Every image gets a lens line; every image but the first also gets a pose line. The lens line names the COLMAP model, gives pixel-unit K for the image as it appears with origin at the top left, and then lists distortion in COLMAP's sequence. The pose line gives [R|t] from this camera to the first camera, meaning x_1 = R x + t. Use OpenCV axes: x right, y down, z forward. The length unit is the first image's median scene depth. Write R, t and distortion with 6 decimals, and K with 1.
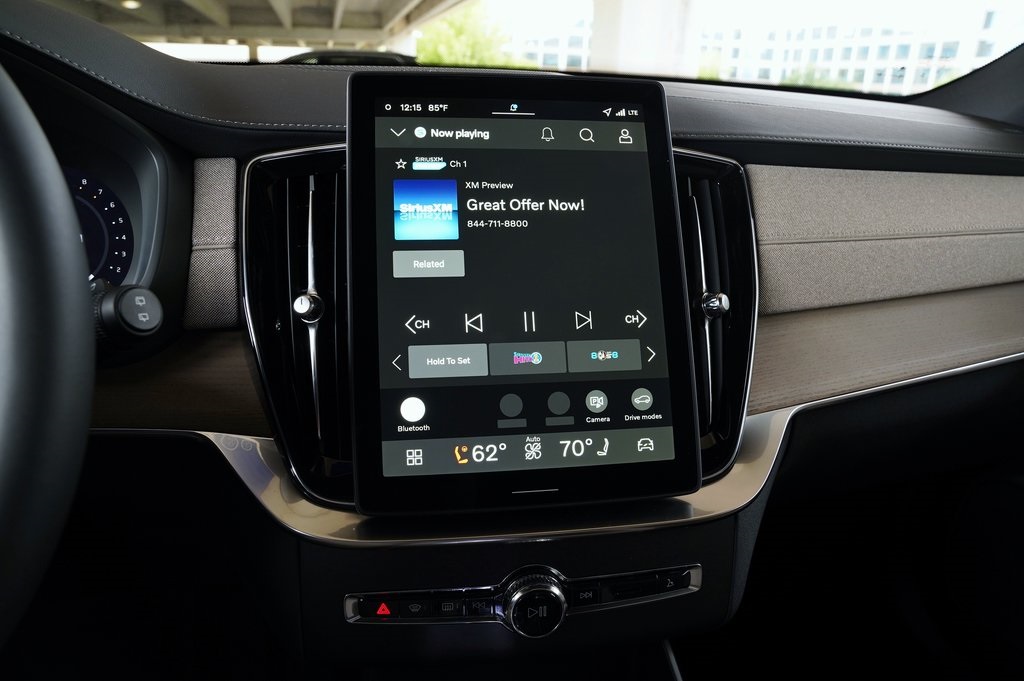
lens RADIAL K [[710.7, 0, 512.8], [0, 710.7, 338.4], [0, 0, 1]] dist [-0.126825, 0.083878]
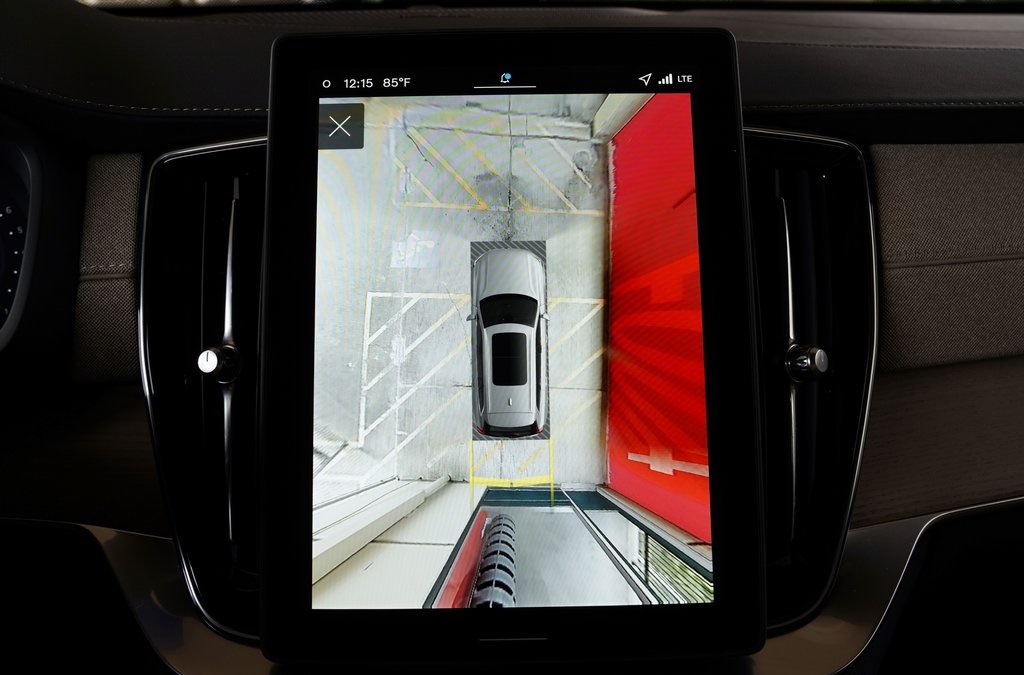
lens RADIAL K [[829.5, 0, 503.8], [0, 829.5, 340.3], [0, 0, 1]] dist [-0.045933, 0.026326]
pose [[0.987429, 0.018801, -0.156944, 0.134749], [-0.014024, 0.999406, 0.031490, -0.096977], [0.157442, -0.028893, 0.987105, 0.189172]]
